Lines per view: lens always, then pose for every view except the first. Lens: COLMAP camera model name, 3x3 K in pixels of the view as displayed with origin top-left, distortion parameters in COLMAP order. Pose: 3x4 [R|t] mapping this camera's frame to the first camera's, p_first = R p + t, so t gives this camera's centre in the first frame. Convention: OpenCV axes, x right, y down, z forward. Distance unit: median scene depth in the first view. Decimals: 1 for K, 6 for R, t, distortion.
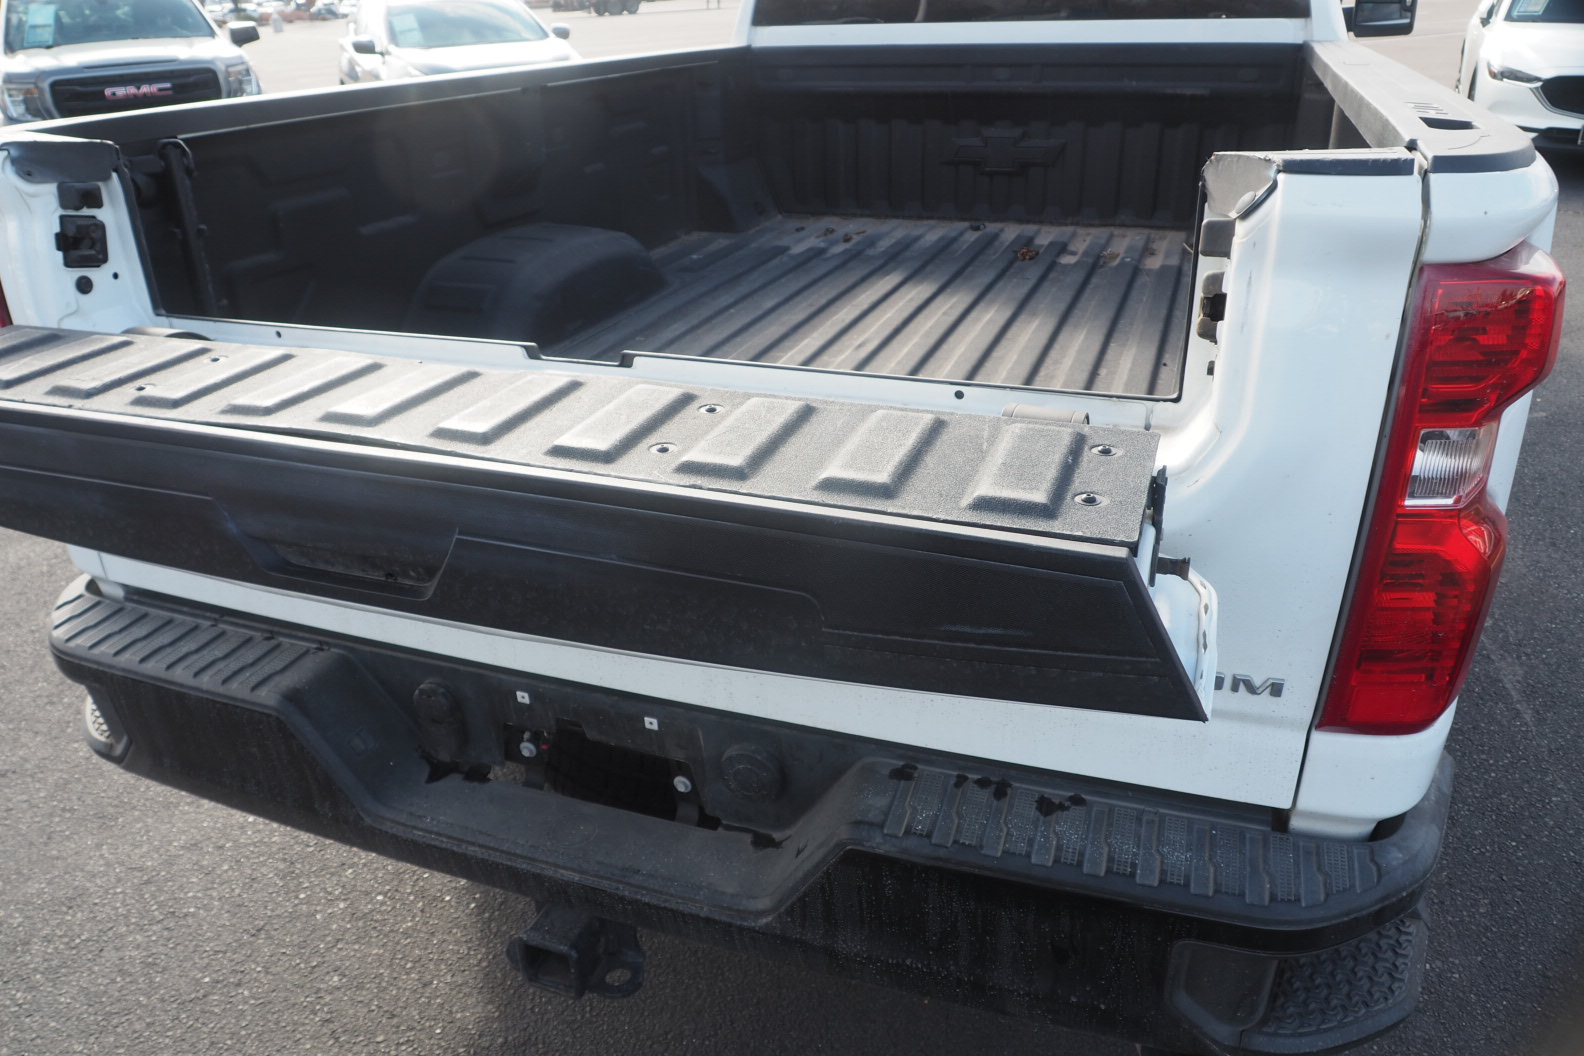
lens RADIAL K [[1081.2, 0, 792.0], [0, 1081.2, 528.0], [0, 0, 1]] dist [-0.030437, 0.004057]
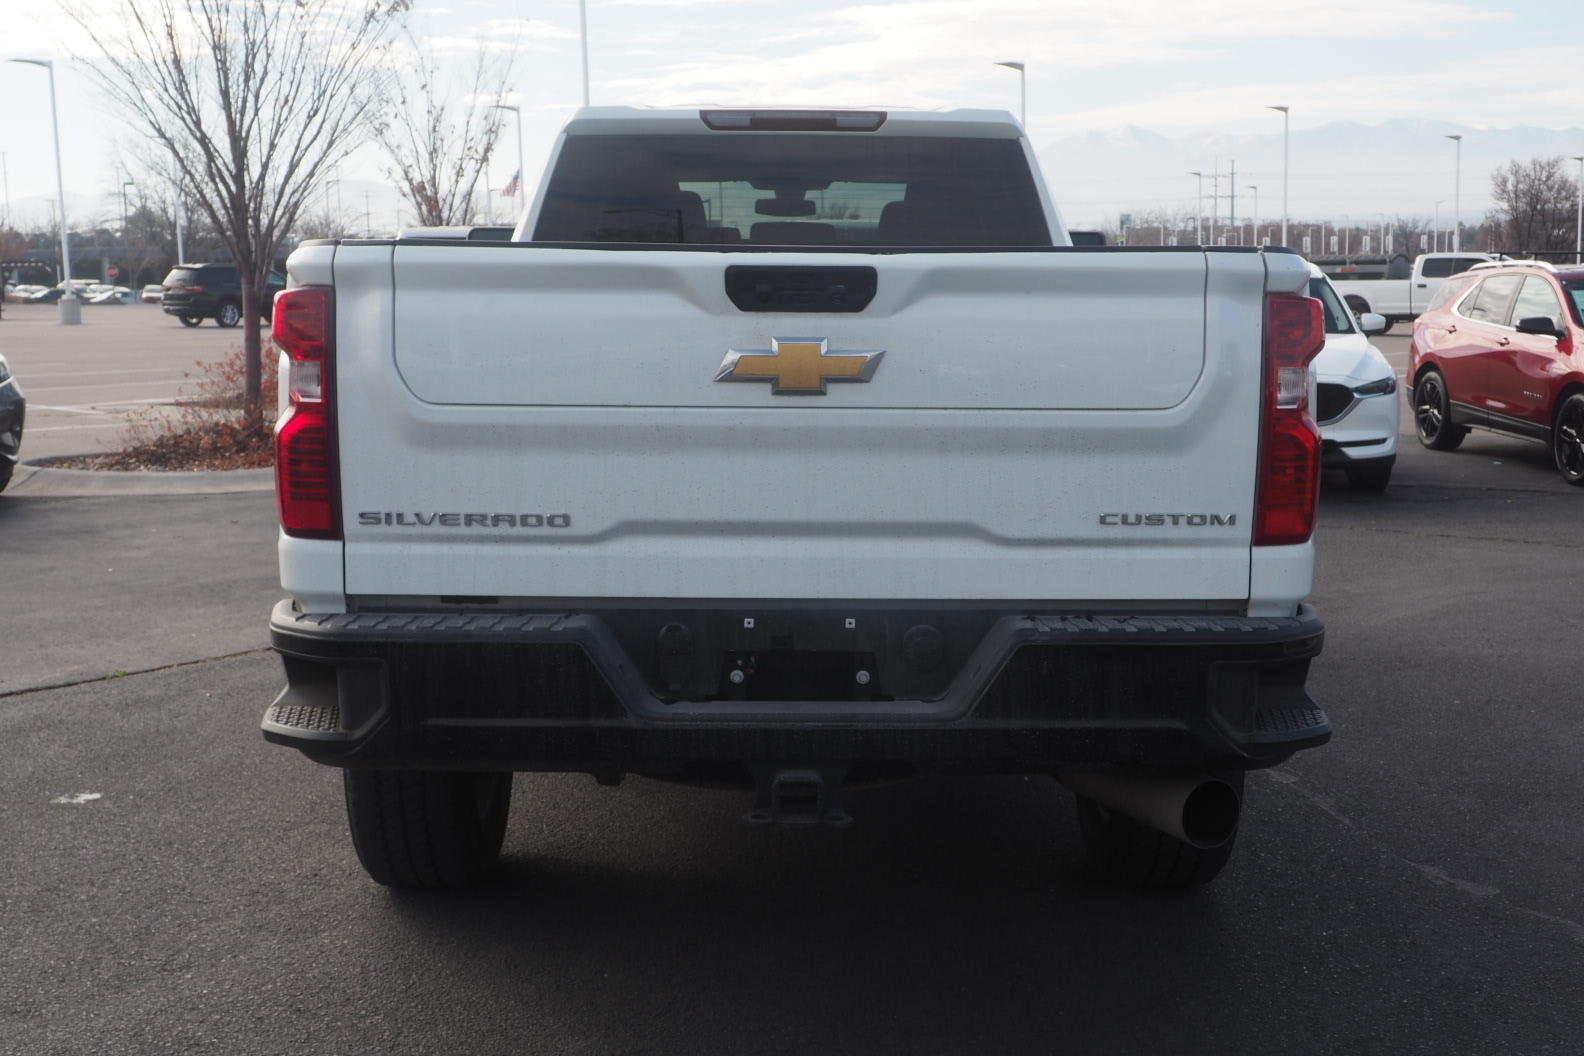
lens RADIAL K [[1569.9, 0, 792.0], [0, 1569.9, 528.0], [0, 0, 1]] dist [0.013766, 0.002281]
pose [[0.940272, -0.011435, 0.340233, -1.019983], [0.119758, 0.946662, -0.299148, 0.753589], [-0.318665, 0.322026, 0.891489, -1.013940]]
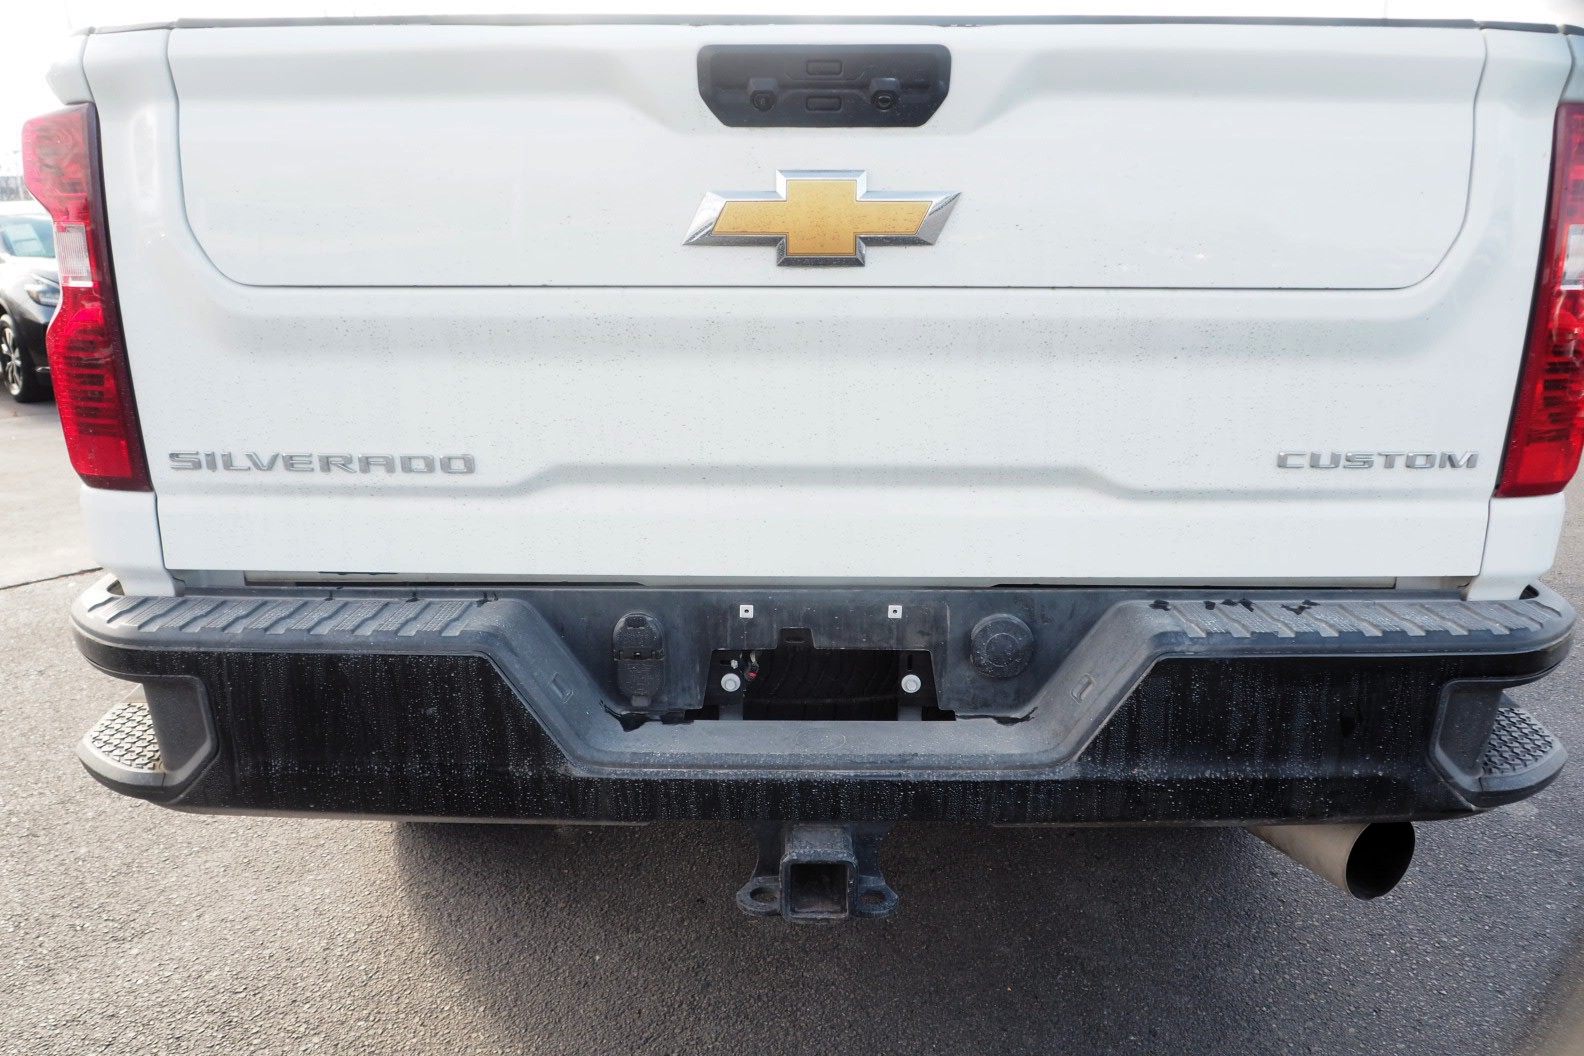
lens RADIAL K [[1081.2, 0, 792.0], [0, 1081.2, 528.0], [0, 0, 1]] dist [-0.030437, 0.004057]
pose [[0.945652, -0.053286, 0.320786, -0.589798], [0.117772, 0.975634, -0.185119, 0.305980], [-0.303105, 0.212838, 0.928885, 0.085334]]
